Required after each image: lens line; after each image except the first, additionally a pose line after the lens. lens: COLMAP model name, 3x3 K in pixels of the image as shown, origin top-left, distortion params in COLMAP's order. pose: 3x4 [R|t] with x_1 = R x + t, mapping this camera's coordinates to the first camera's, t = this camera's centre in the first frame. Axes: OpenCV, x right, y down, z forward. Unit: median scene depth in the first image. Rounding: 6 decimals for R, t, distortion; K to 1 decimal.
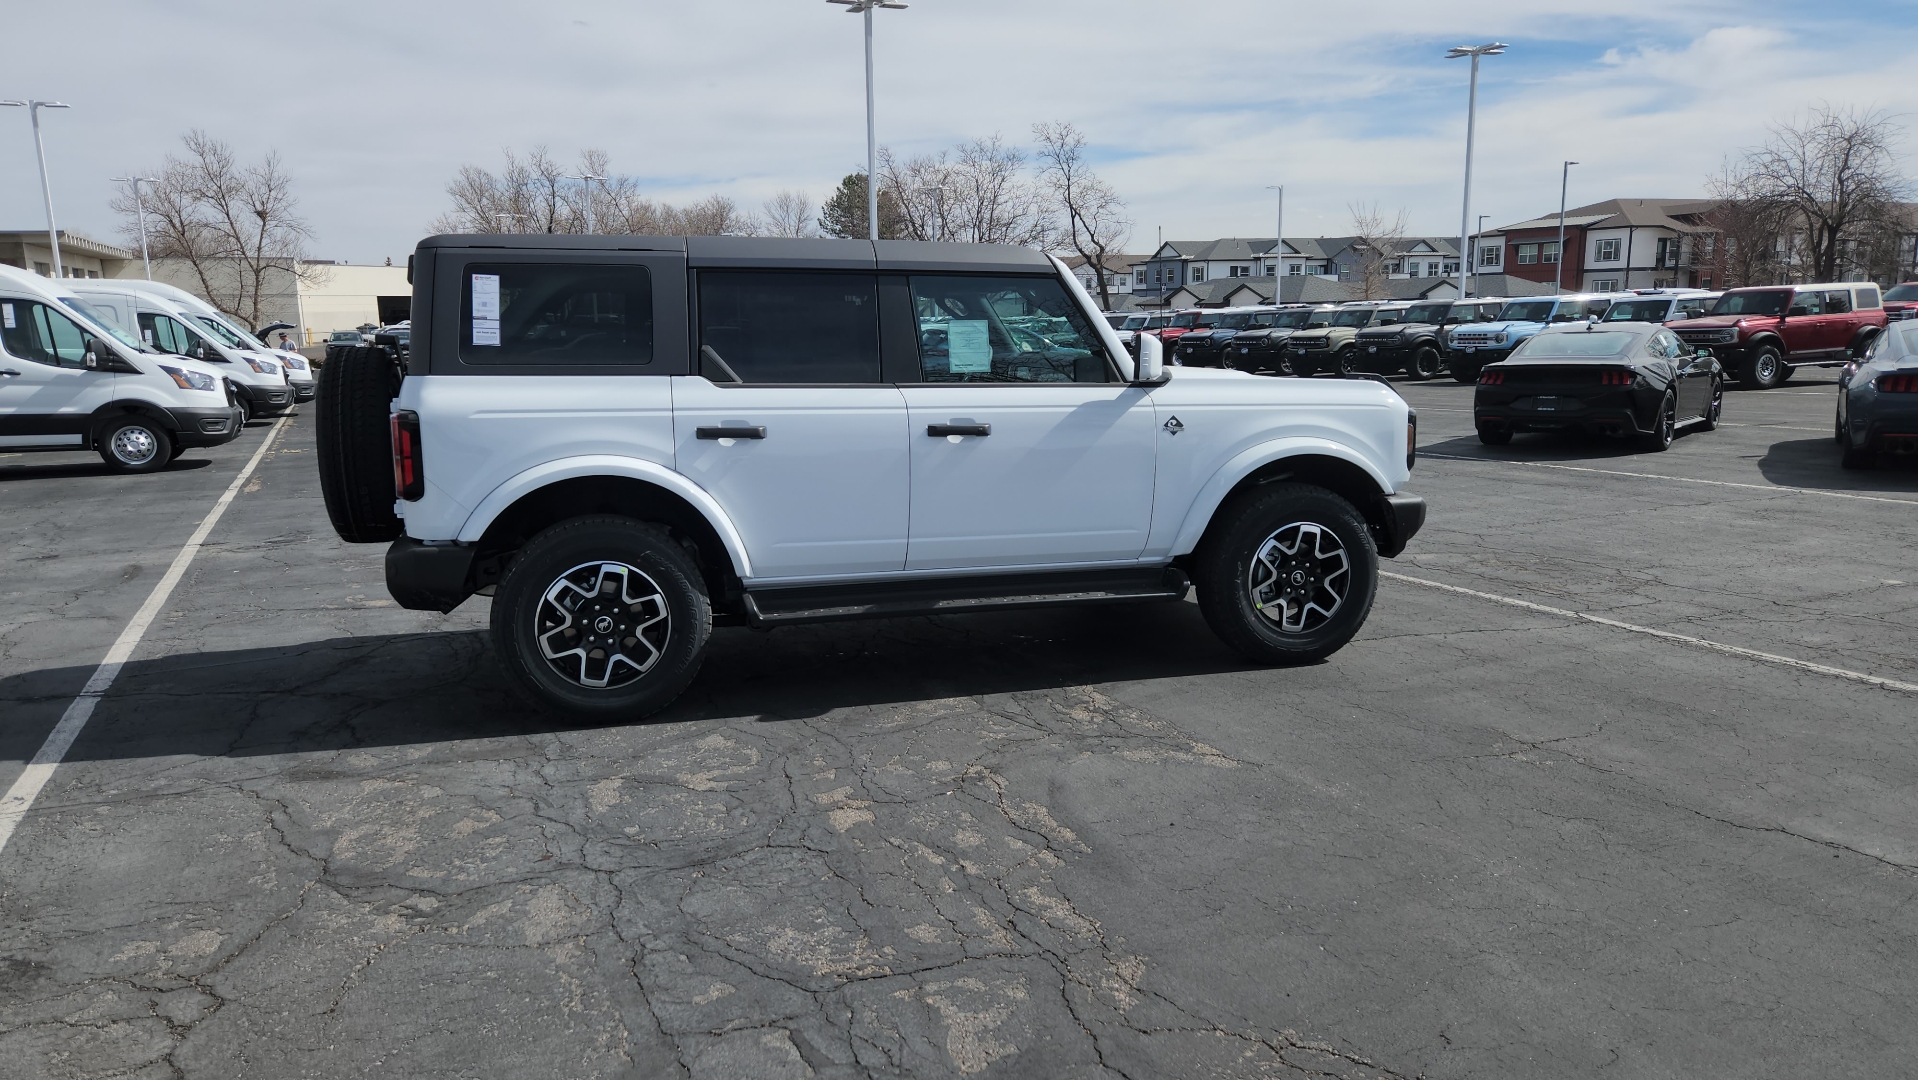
lens RADIAL K [[1283.4, 0, 919.3], [0, 1283.4, 532.9], [0, 0, 1]] dist [0.074070, -0.058553]
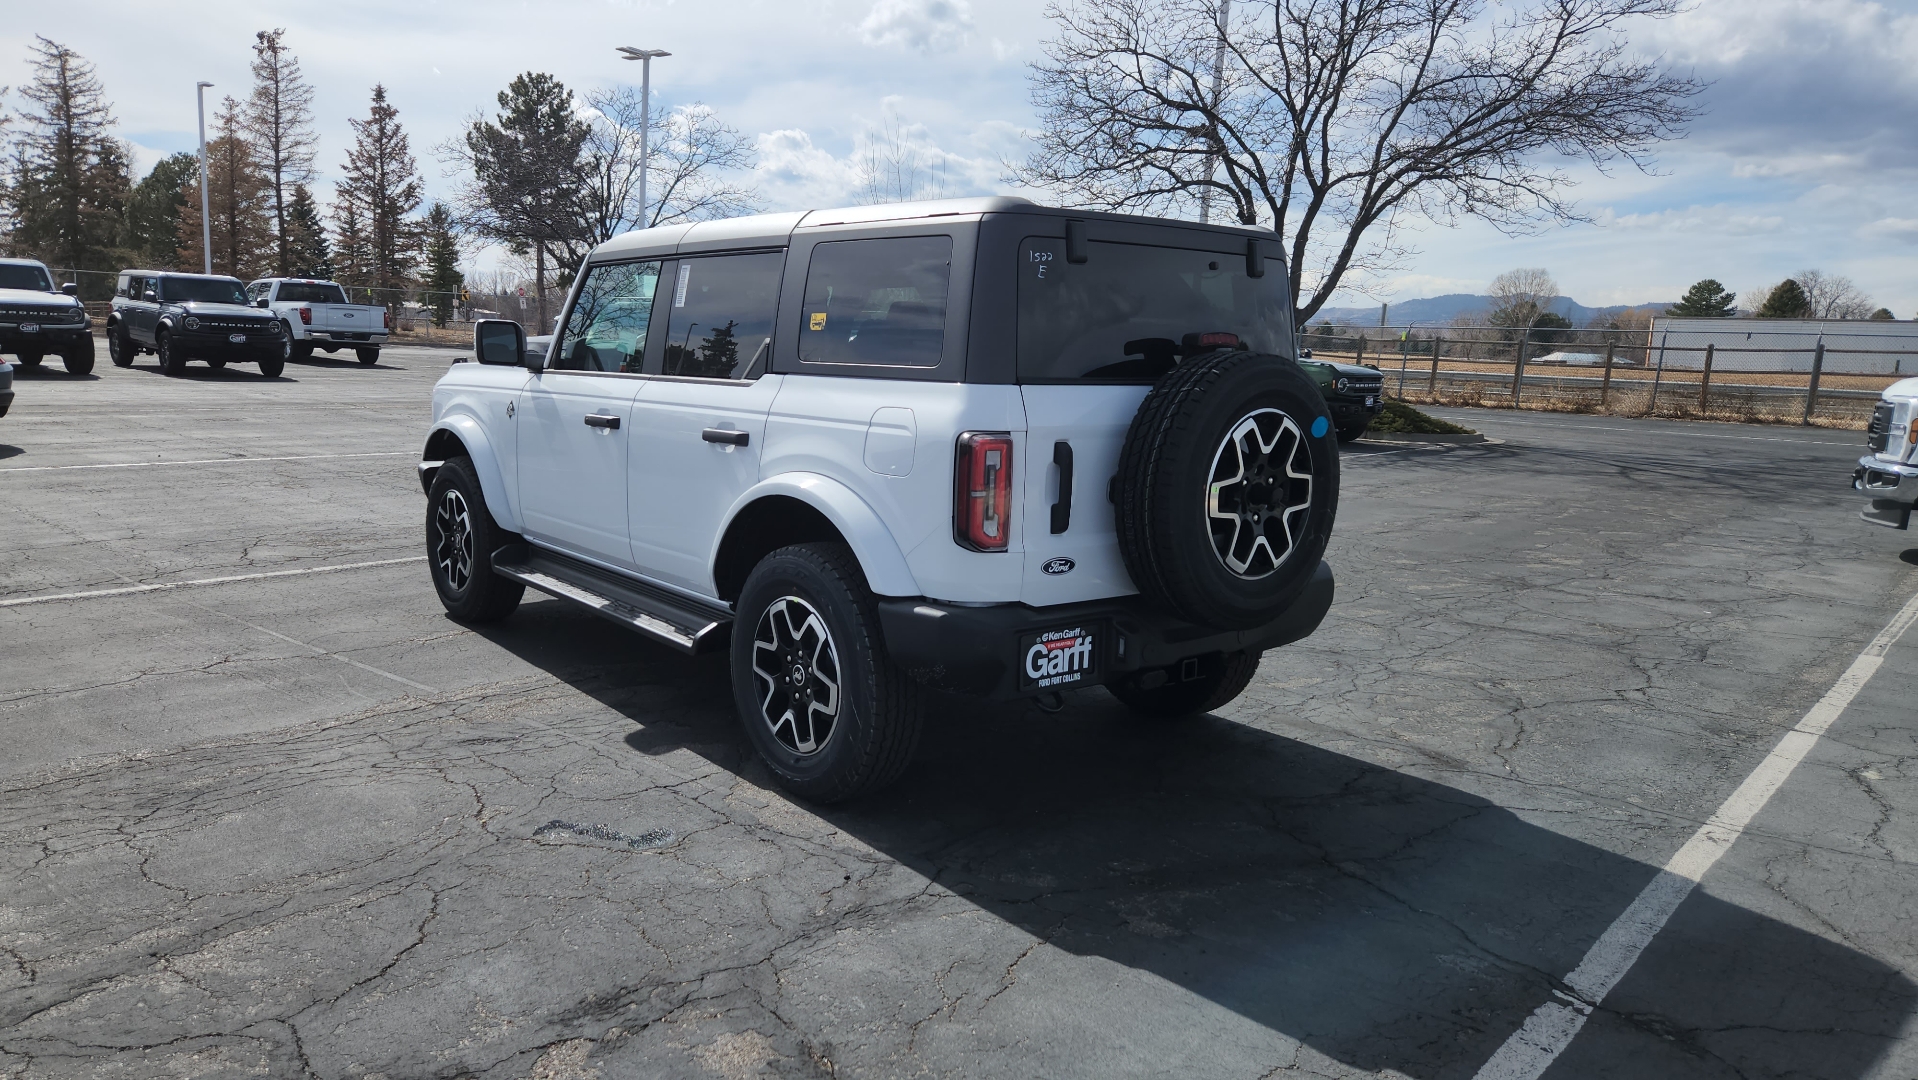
lens RADIAL K [[1282.6, 0, 921.3], [0, 1282.6, 520.5], [0, 0, 1]] dist [0.073316, -0.059057]
pose [[-0.405645, -0.130570, 0.904657, -1.081979], [0.107651, 0.976031, 0.189142, -0.220357], [-0.907669, 0.174112, -0.381866, 1.554831]]
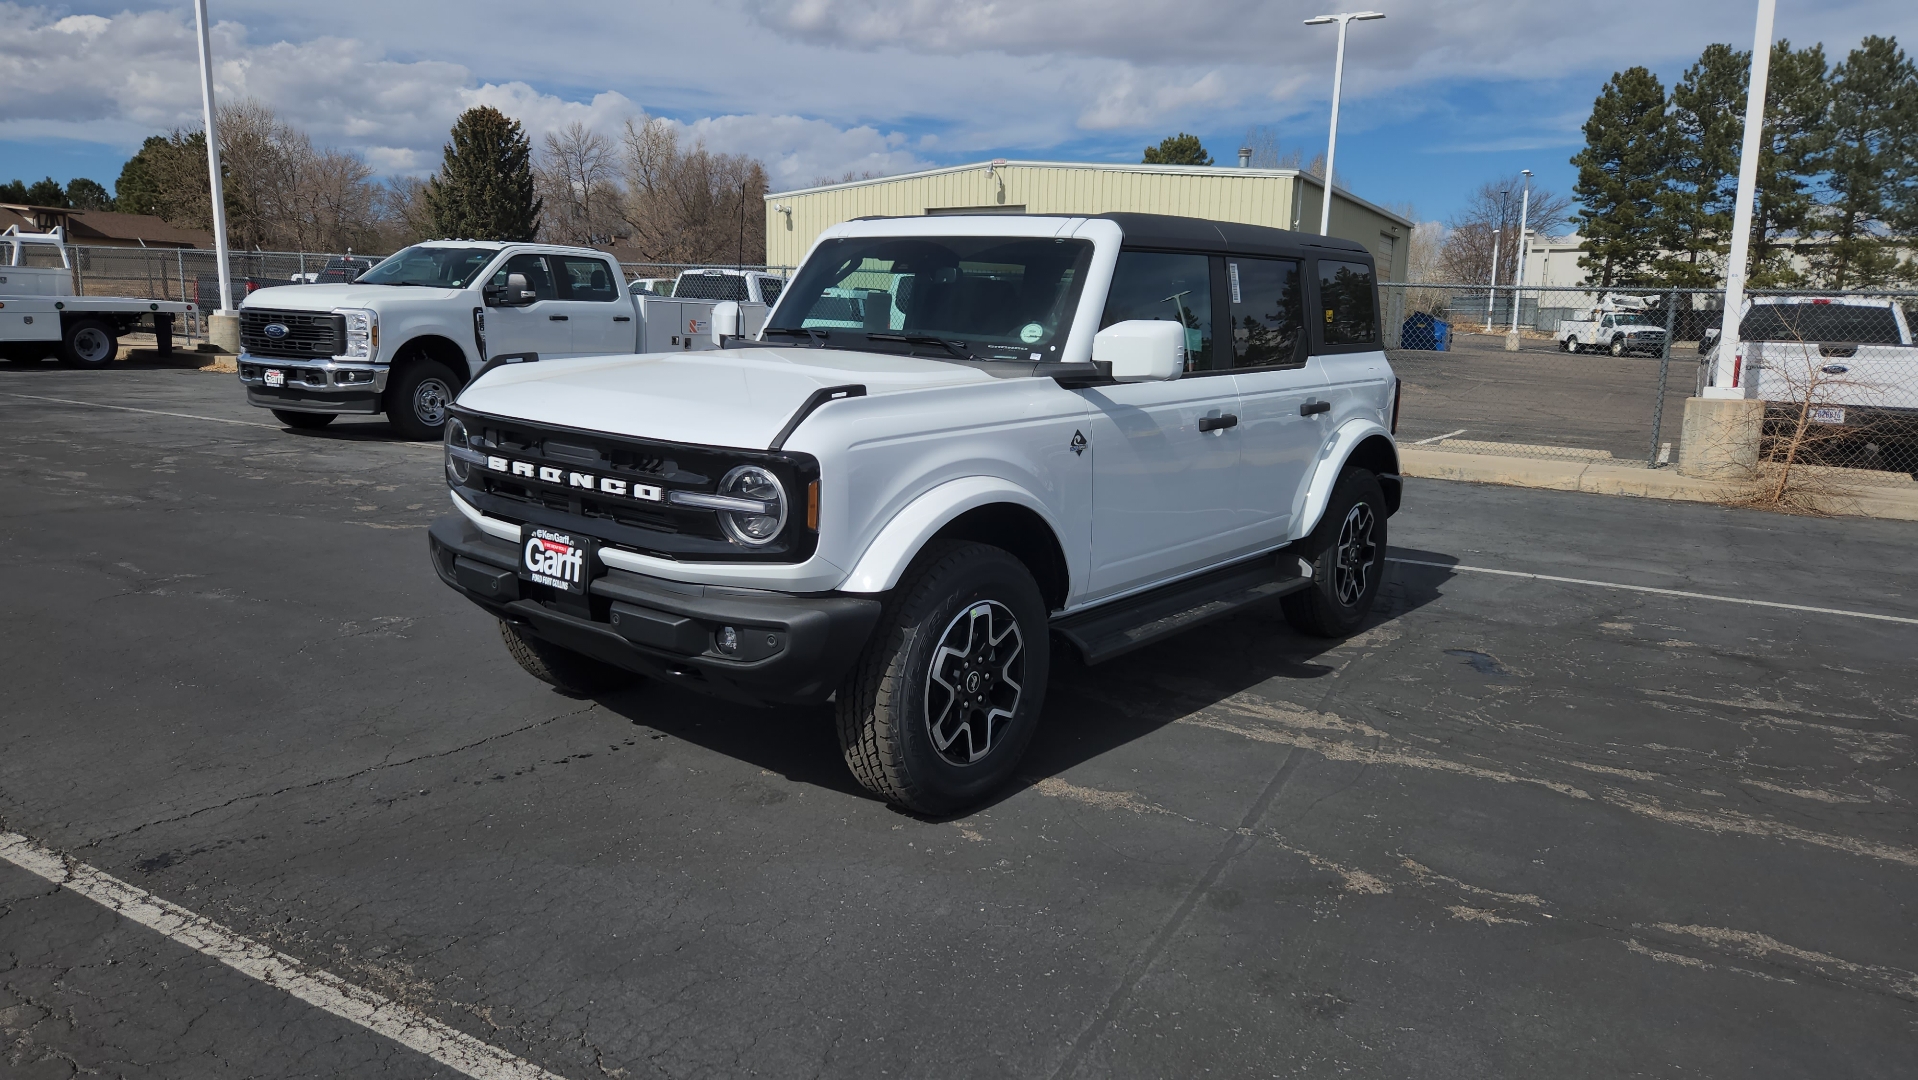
lens RADIAL K [[1283.4, 0, 927.4], [0, 1283.4, 529.3], [0, 0, 1]] dist [0.074070, -0.058553]
pose [[-0.810224, 0.085539, -0.579844, 0.691369], [-0.111725, 0.948614, 0.296054, -0.320029], [0.575373, 0.304653, -0.759034, 2.021552]]
